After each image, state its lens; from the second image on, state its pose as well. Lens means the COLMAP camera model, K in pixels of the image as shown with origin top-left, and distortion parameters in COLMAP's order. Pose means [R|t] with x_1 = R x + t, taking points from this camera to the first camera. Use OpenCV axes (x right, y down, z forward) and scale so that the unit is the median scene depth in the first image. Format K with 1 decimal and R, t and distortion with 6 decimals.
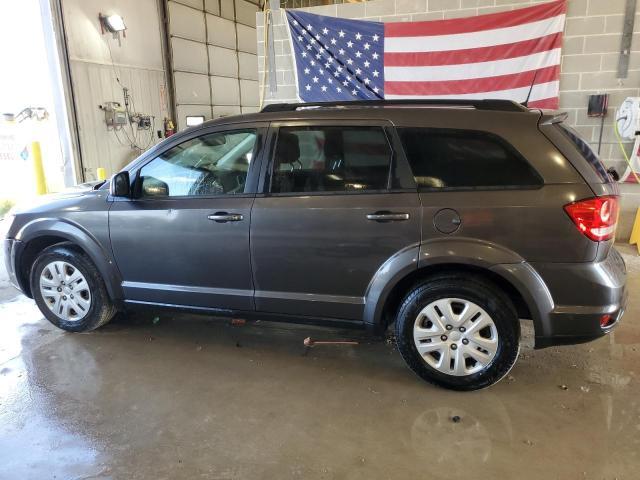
lens RADIAL K [[485.6, 0, 320.0], [0, 485.6, 240.0], [0, 0, 1]] dist [0.048729, 0.005456]
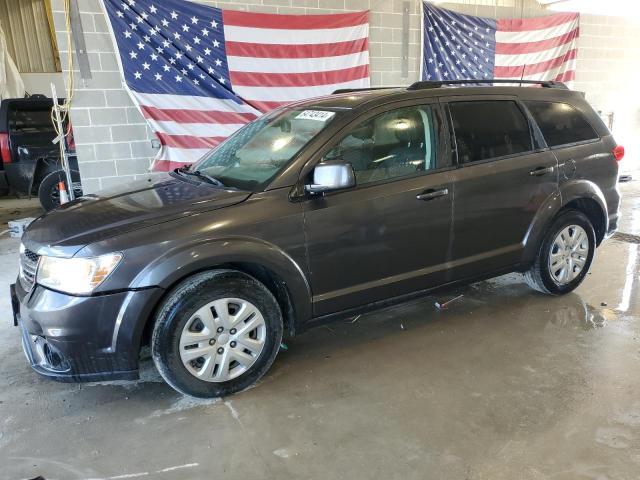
lens RADIAL K [[514.8, 0, 320.0], [0, 514.8, 240.0], [0, 0, 1]] dist [0.058515, 0.003306]
pose [[0.683196, -0.193531, 0.704123, -0.523022], [0.206204, 0.976128, 0.068218, -0.036018], [-0.700516, 0.098587, 0.706794, 0.192545]]
